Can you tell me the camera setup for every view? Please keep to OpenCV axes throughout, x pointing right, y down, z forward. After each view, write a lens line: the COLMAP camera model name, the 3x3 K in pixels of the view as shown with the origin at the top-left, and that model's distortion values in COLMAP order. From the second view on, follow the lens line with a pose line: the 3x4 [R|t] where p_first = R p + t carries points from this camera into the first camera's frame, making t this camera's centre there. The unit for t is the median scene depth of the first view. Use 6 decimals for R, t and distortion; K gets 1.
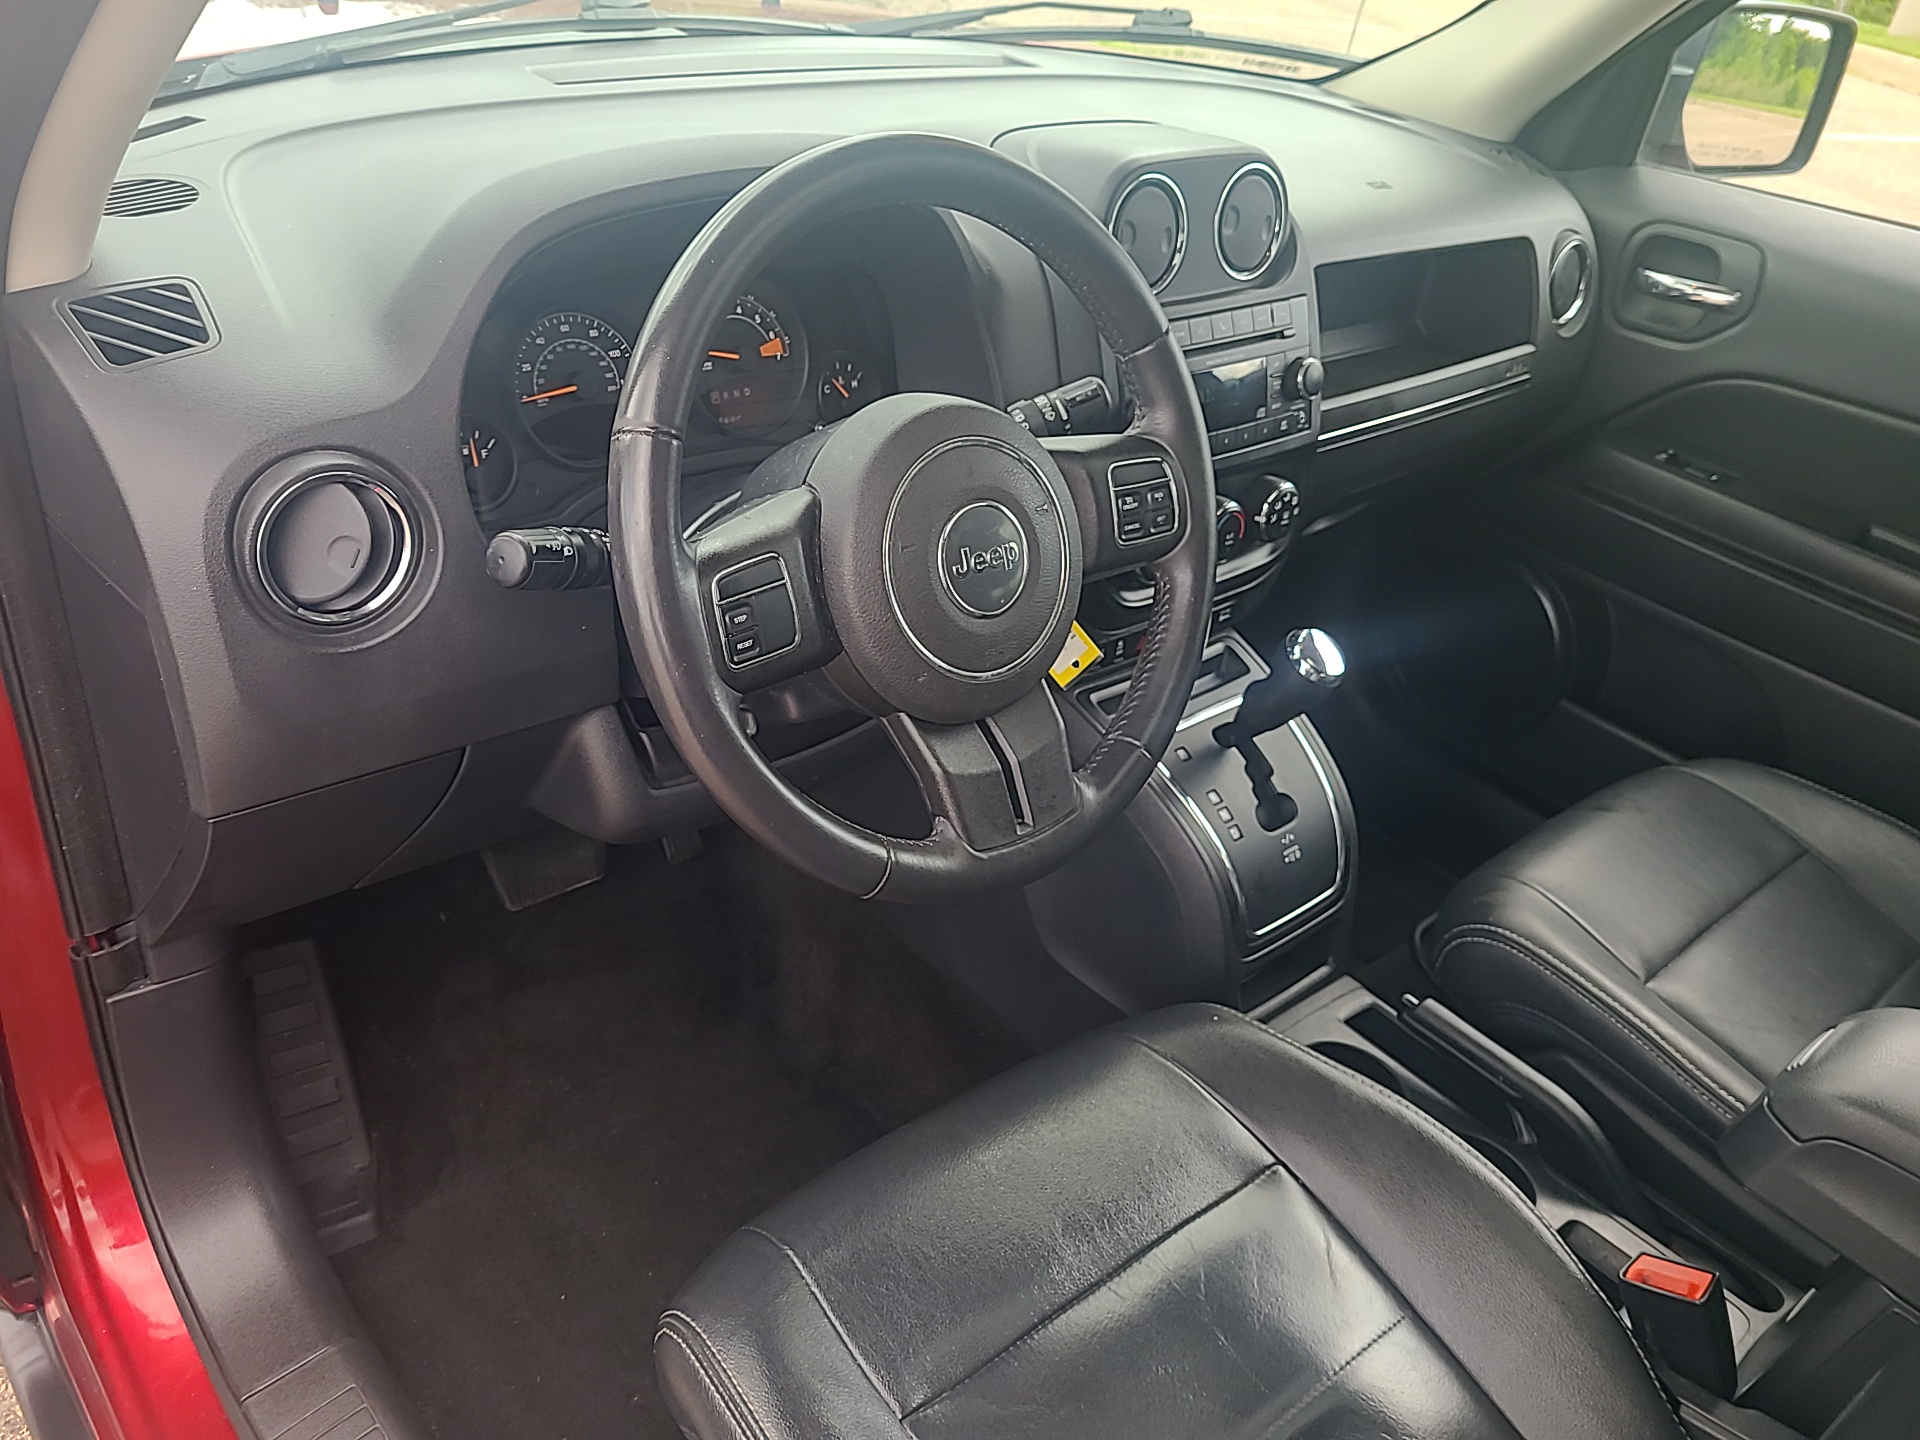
lens RADIAL K [[1689.0, 0, 884.2], [0, 1689.0, 726.8], [0, 0, 1]] dist [0.055462, -0.007266]
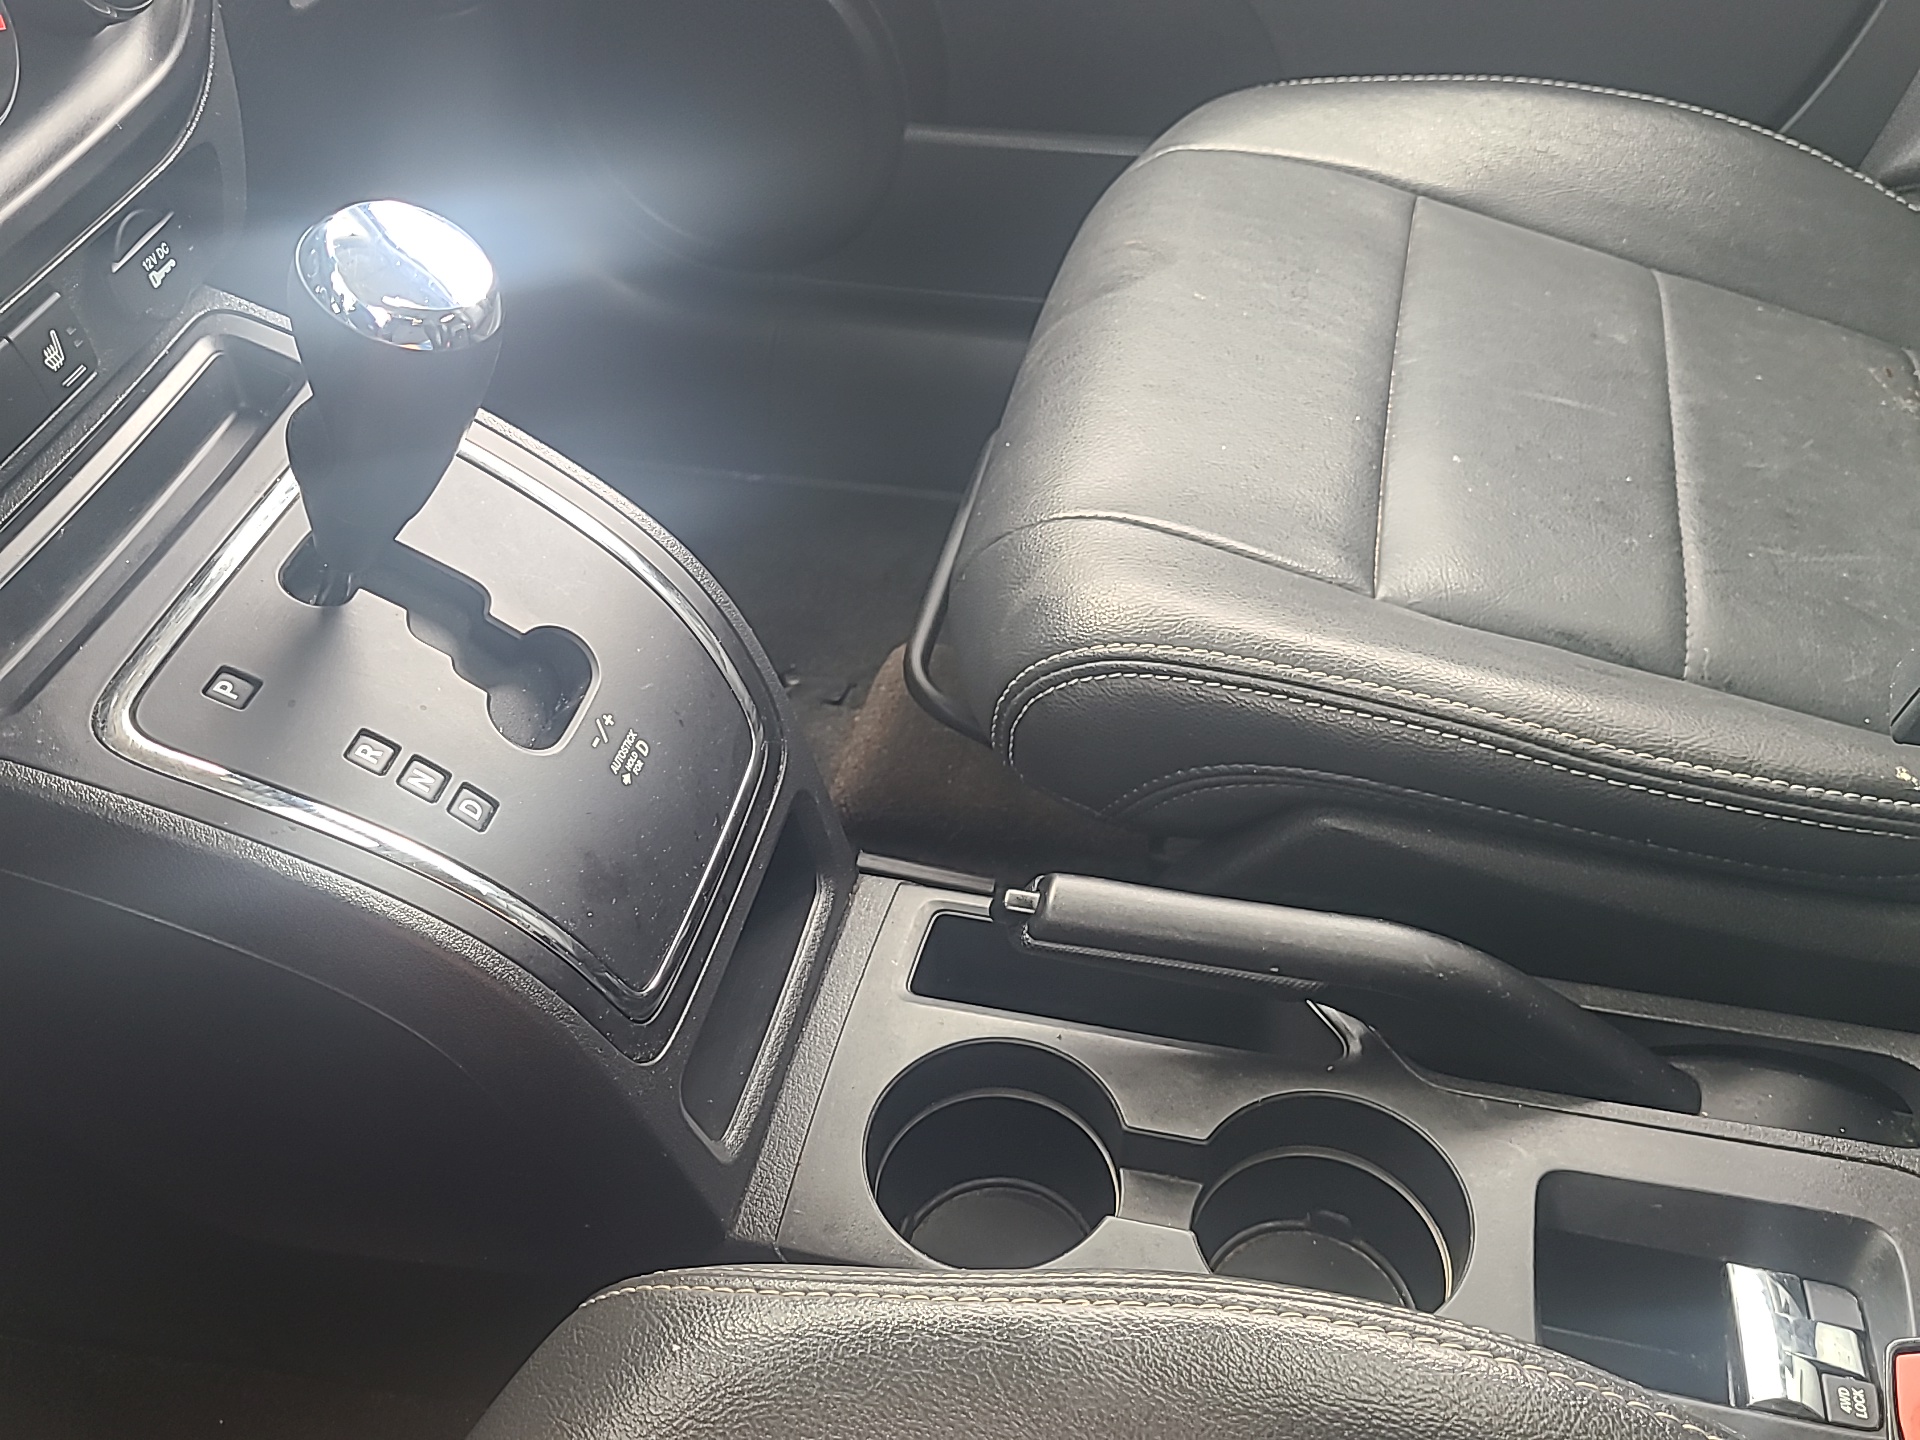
lens RADIAL K [[1689.0, 0, 884.2], [0, 1689.0, 726.8], [0, 0, 1]] dist [0.055462, -0.007266]
pose [[0.808168, -0.522650, 0.271480, 0.189955], [0.447418, 0.844591, 0.294078, -0.021602], [-0.382990, -0.116200, 0.916415, 0.629650]]
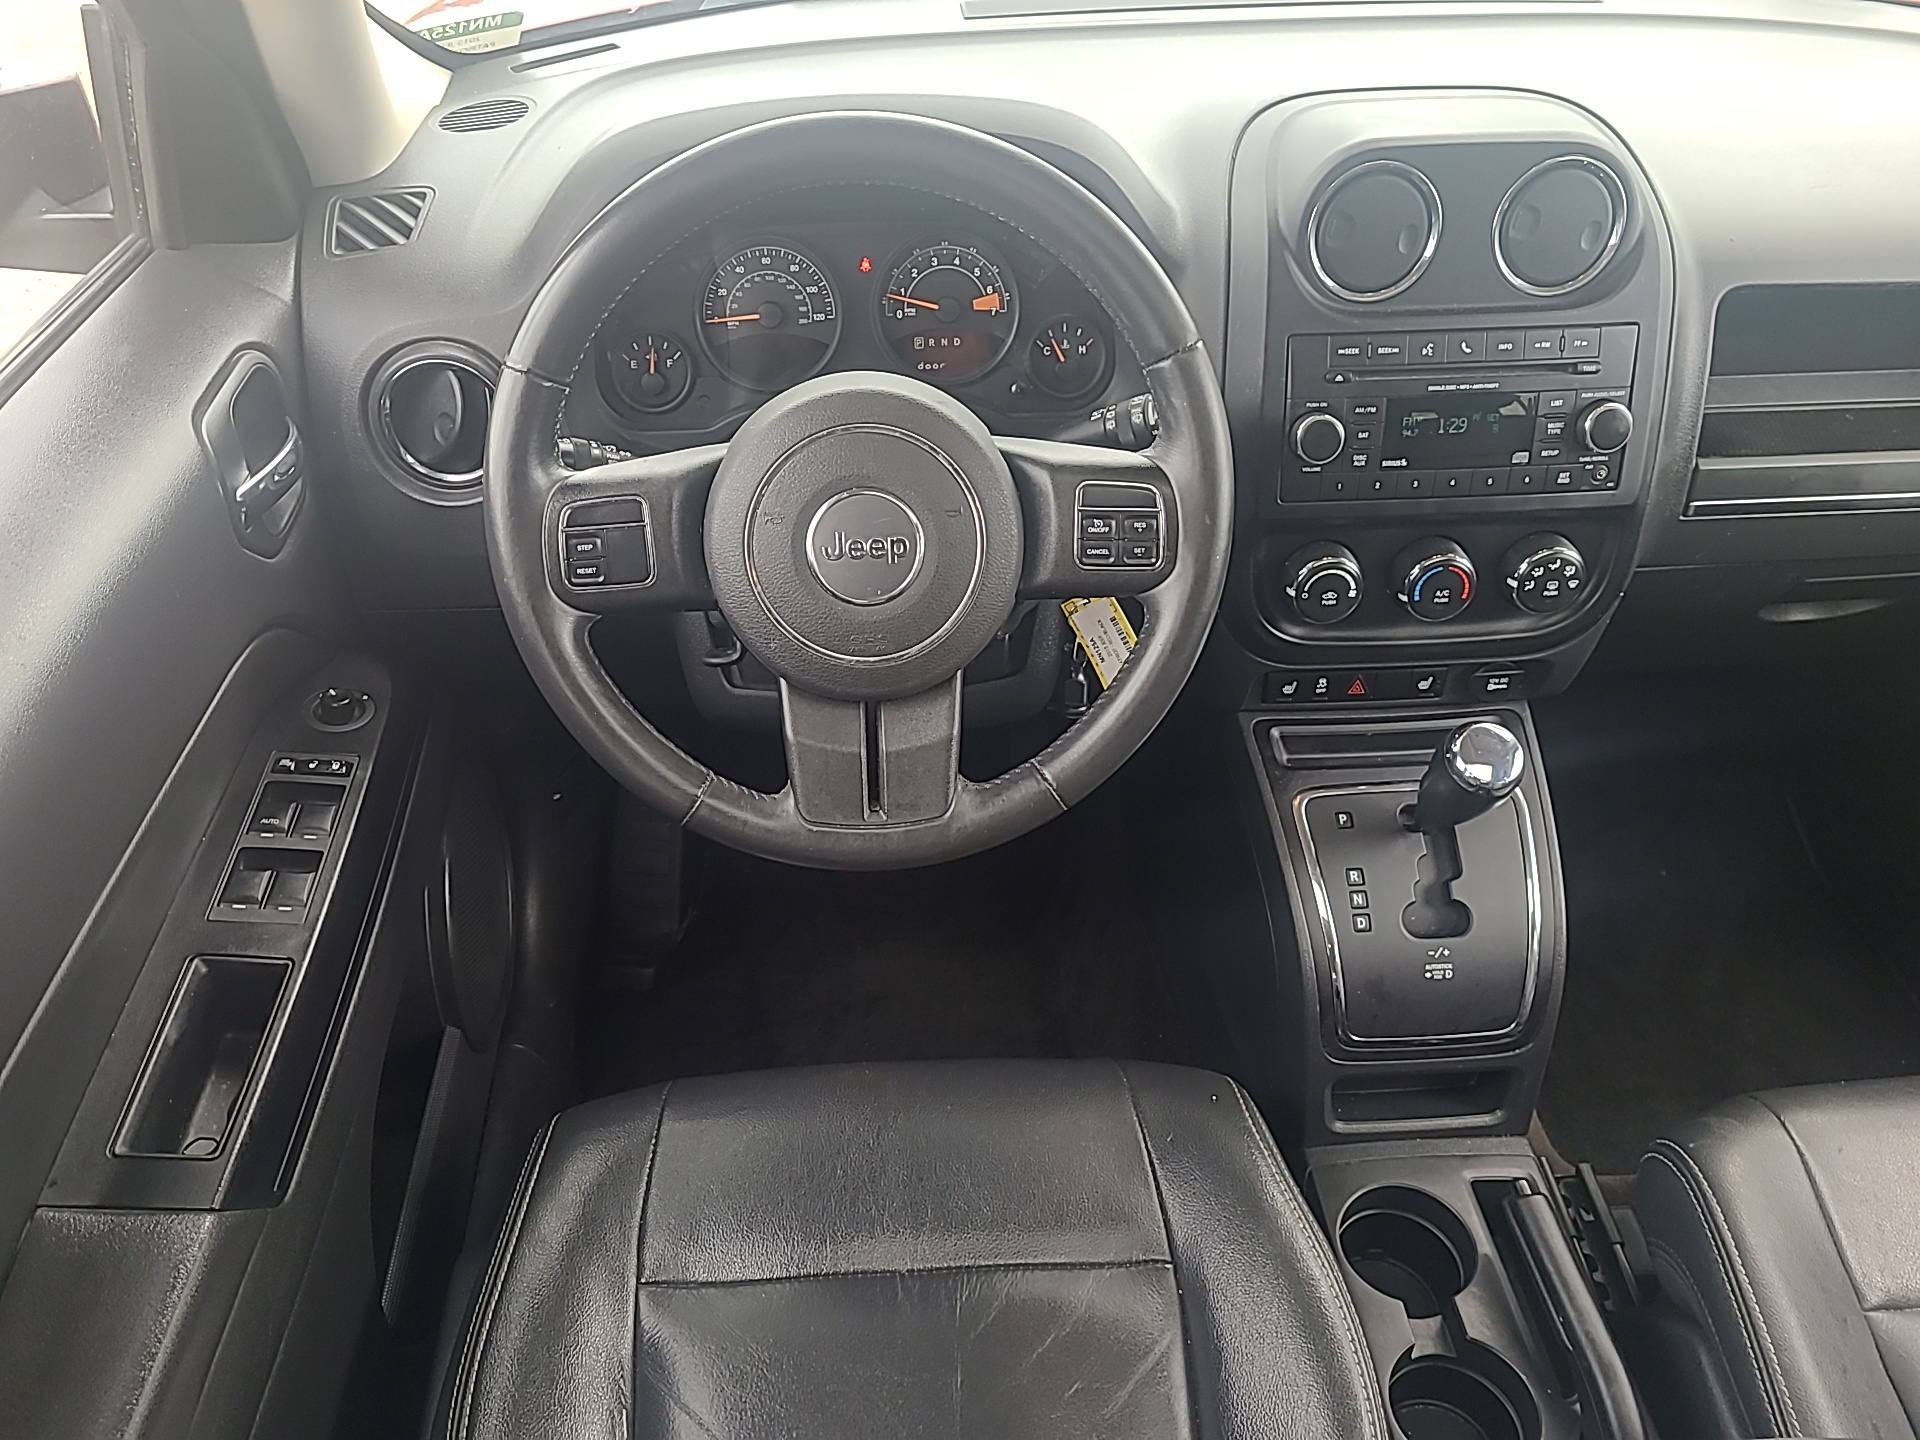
lens RADIAL K [[1689.0, 0, 884.2], [0, 1689.0, 726.8], [0, 0, 1]] dist [0.055462, -0.007266]
pose [[0.771128, 0.282404, -0.570623, 0.493822], [-0.235813, 0.959190, 0.156035, -0.114833], [0.591400, 0.014237, 0.806252, 0.141478]]
